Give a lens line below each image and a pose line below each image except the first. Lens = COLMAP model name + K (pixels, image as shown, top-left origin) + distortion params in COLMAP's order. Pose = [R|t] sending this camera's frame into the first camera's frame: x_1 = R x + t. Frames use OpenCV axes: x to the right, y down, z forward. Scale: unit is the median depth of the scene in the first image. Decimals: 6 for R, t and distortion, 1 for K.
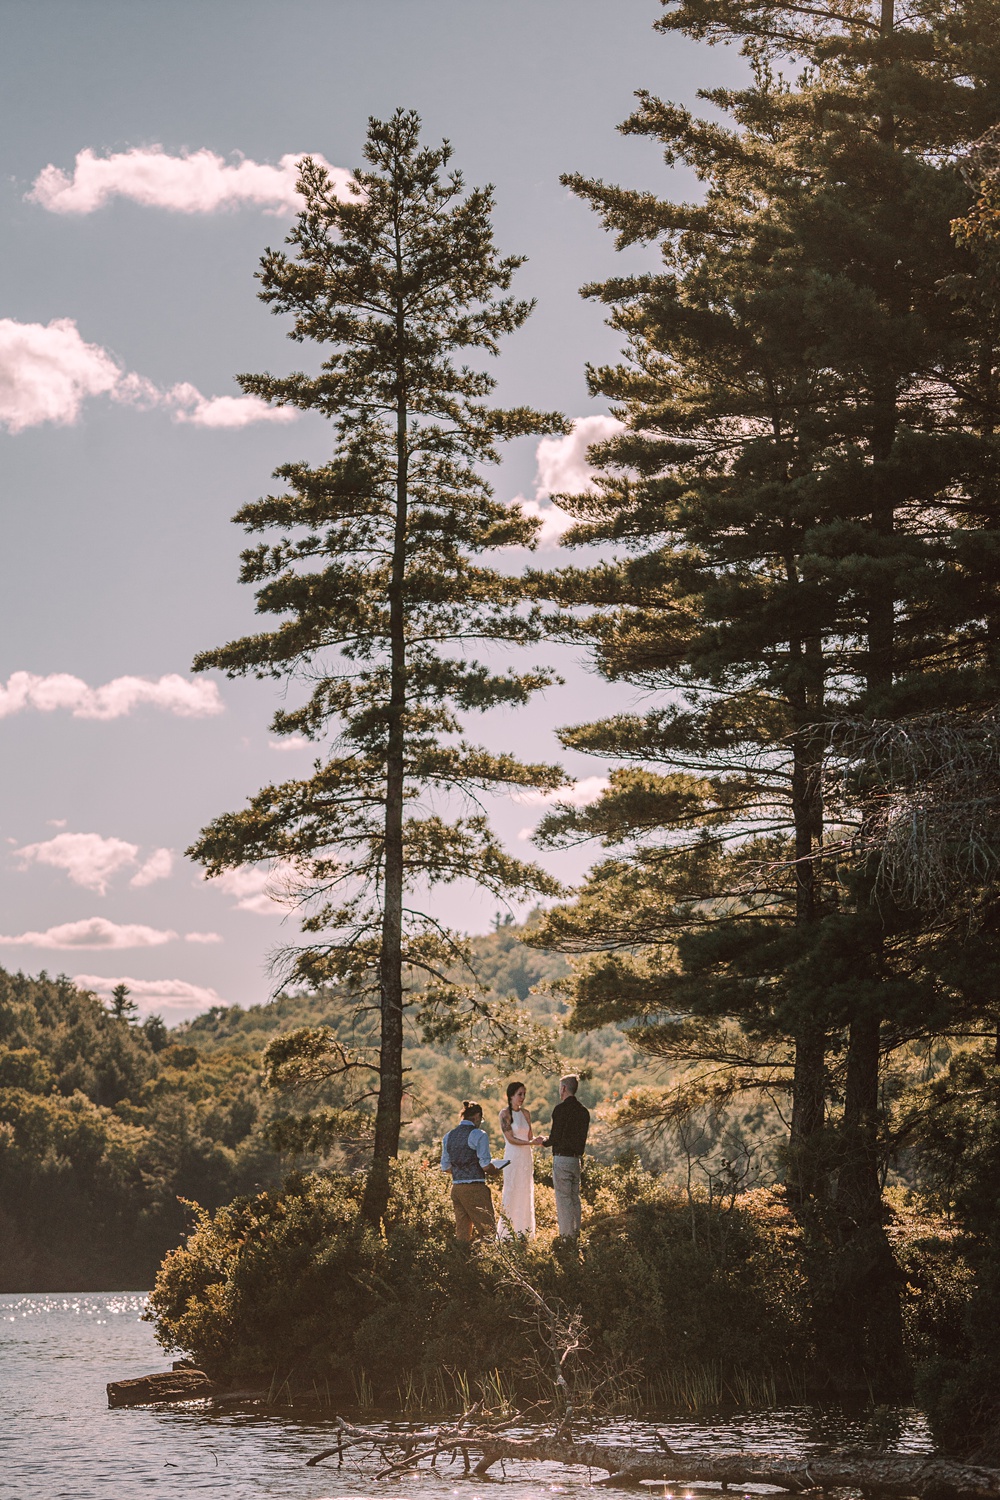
lens RADIAL K [[4472.3, 0, 503.0], [0, 4472.3, 746.4], [0, 0, 1]] dist [0.461439, 0.000000]
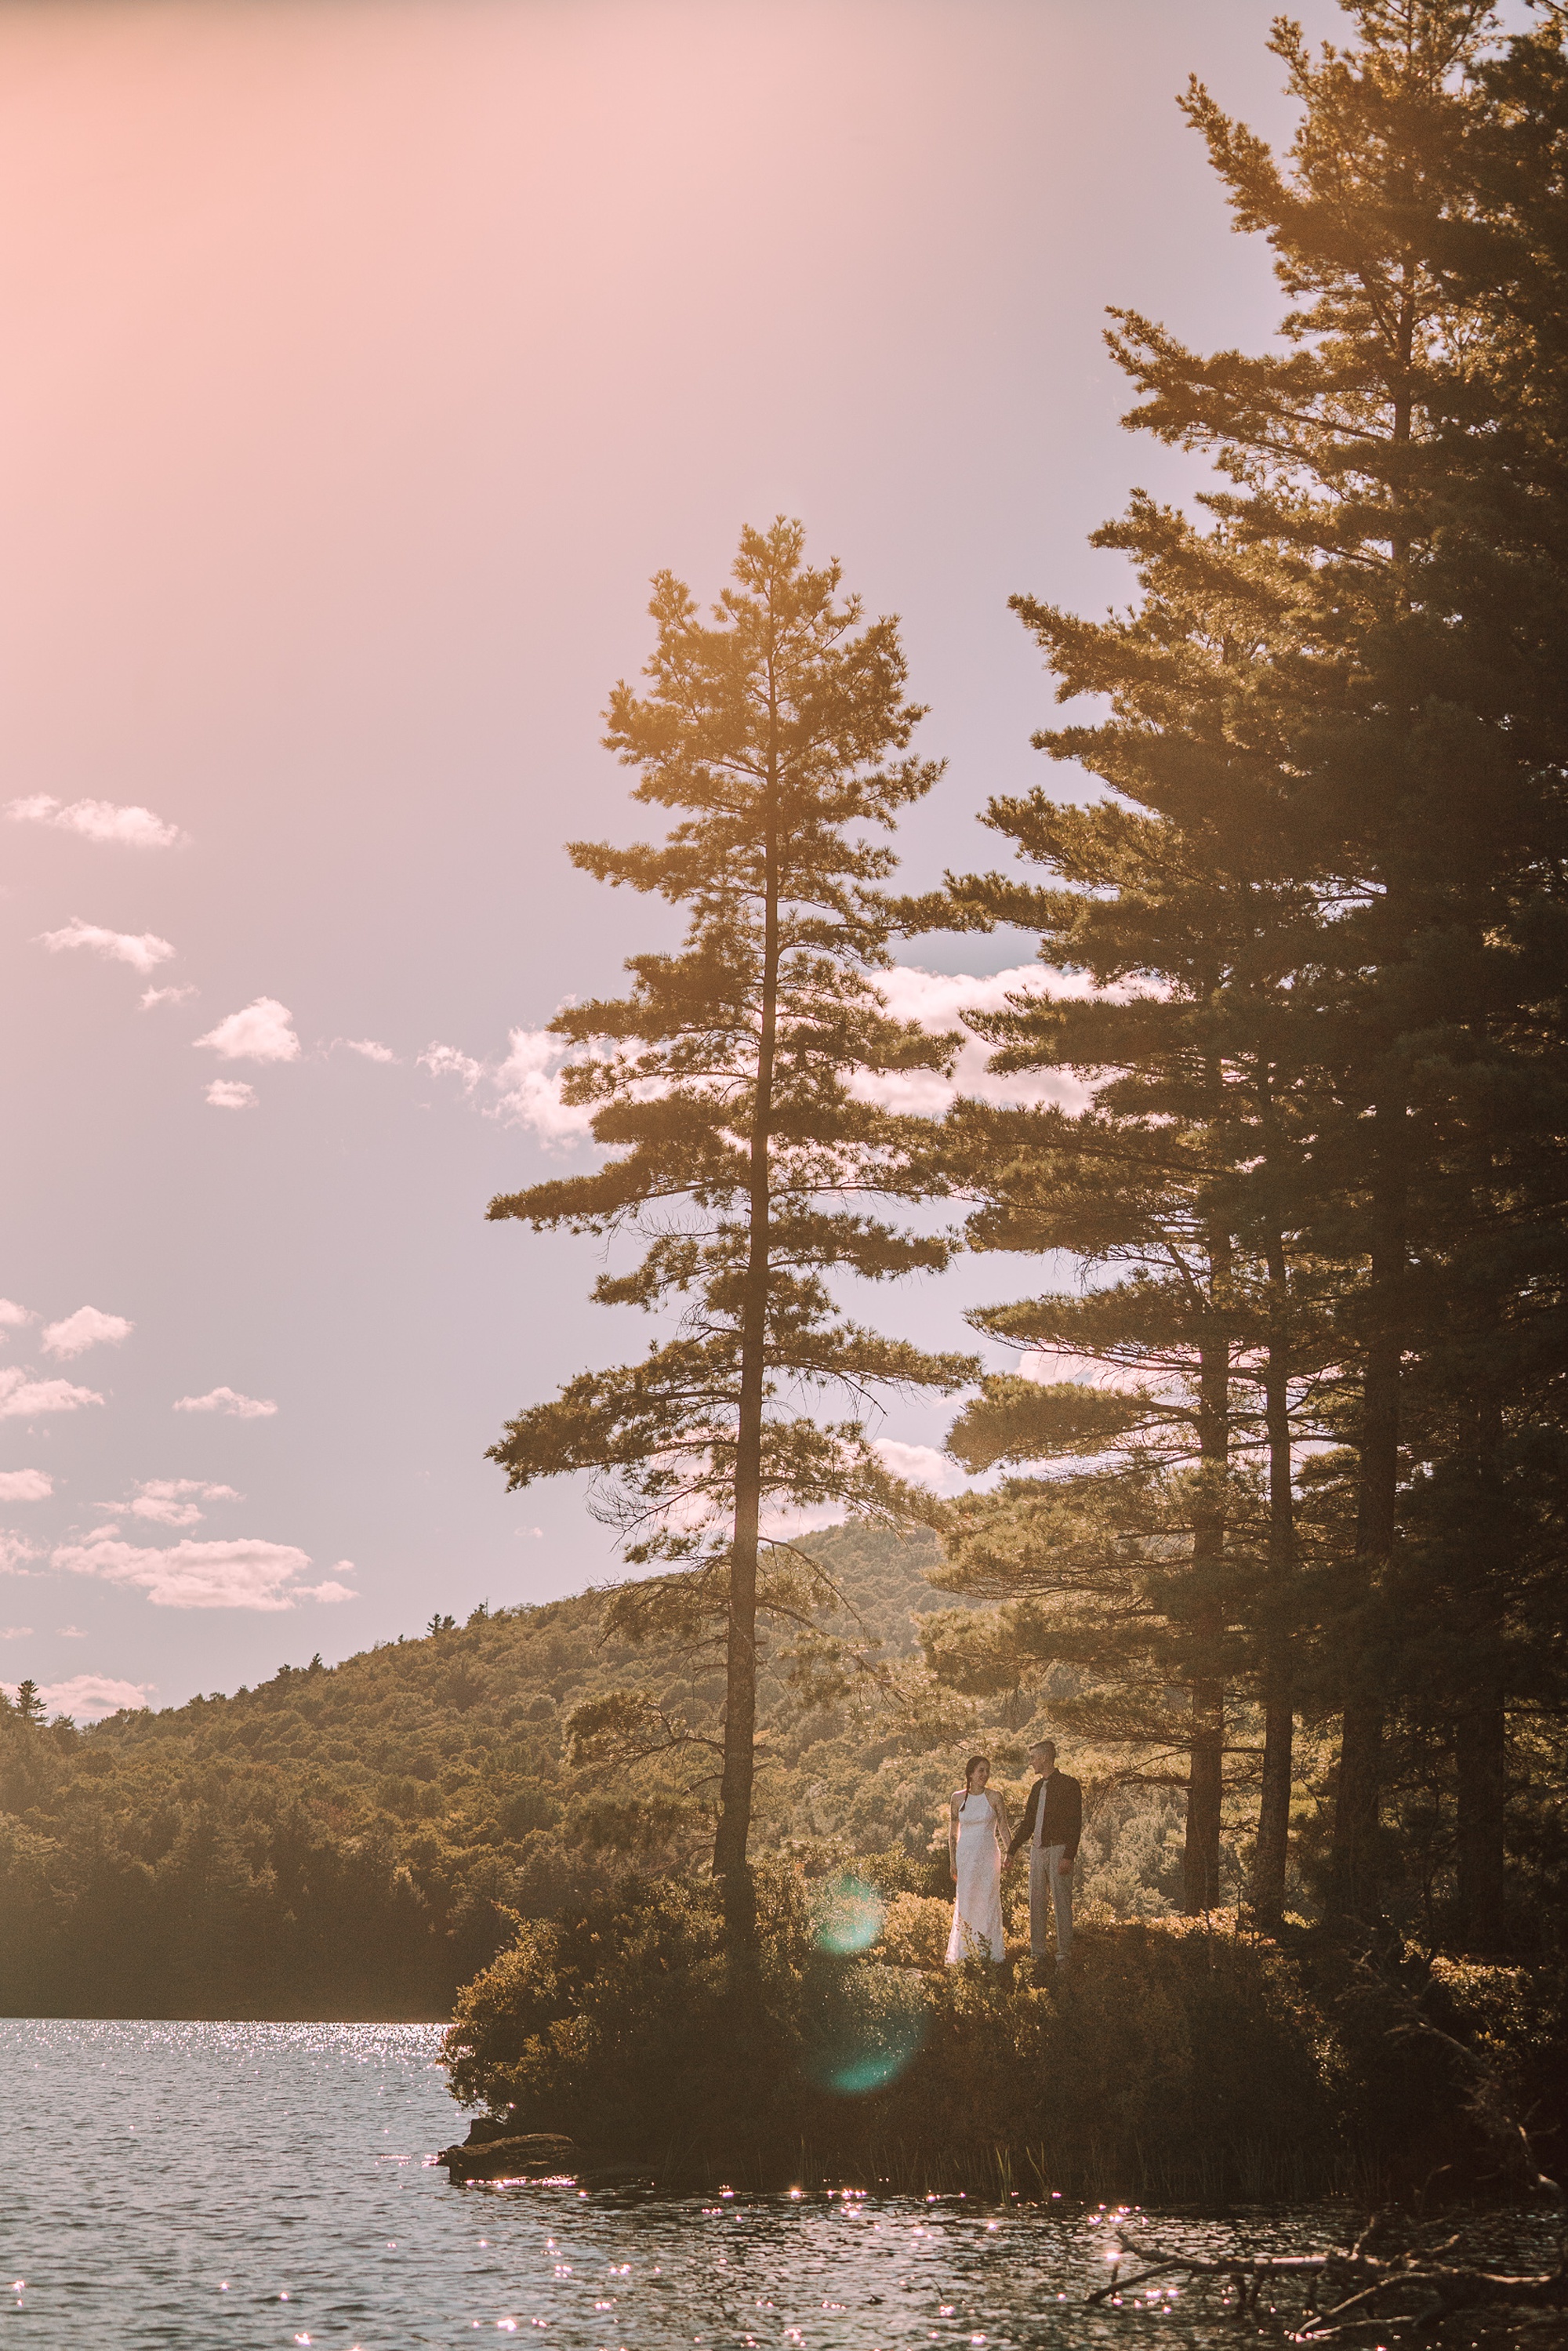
lens RADIAL K [[4873.4, 0, 778.9], [0, 4873.4, 1177.1], [0, 0, 1]] dist [-0.001391, 0.000000]
pose [[0.997277, 0.033909, 0.065495, -0.075348], [-0.030367, 0.998060, -0.054343, 0.019749], [-0.067211, 0.052206, 0.996372, 0.161490]]
